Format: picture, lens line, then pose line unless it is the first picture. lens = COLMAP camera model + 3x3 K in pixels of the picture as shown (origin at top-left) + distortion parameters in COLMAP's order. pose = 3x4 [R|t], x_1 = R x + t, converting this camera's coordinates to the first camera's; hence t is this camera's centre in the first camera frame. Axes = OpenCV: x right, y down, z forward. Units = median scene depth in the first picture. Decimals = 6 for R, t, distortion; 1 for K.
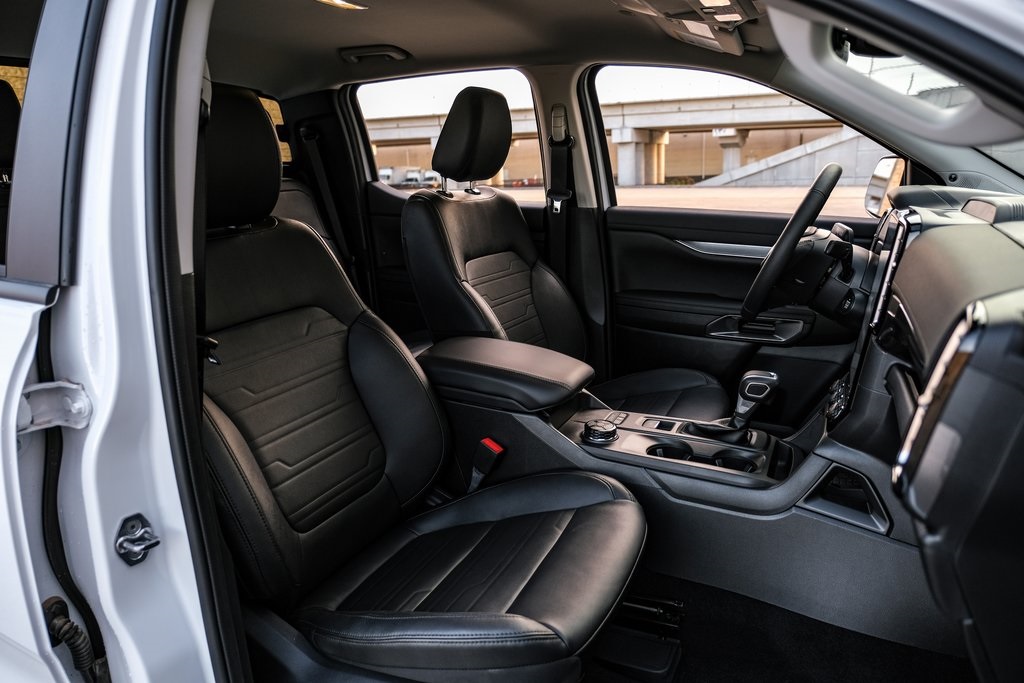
lens RADIAL K [[660.6, 0, 513.9], [0, 660.6, 350.2], [0, 0, 1]] dist [-0.023187, 0.002959]
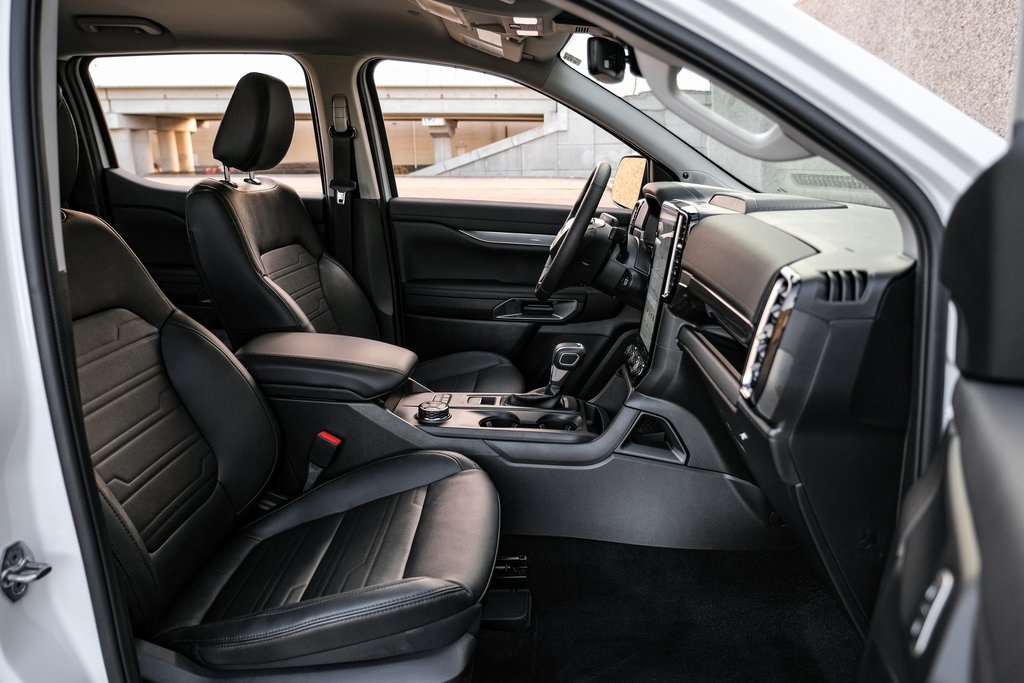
lens RADIAL K [[696.7, 0, 509.4], [0, 696.7, 337.7], [0, 0, 1]] dist [-0.036230, 0.018685]
pose [[0.921366, -0.070172, 0.382310, -0.177089], [0.075494, 0.997146, 0.001082, 0.013633], [-0.381295, 0.027865, 0.924033, -0.073984]]
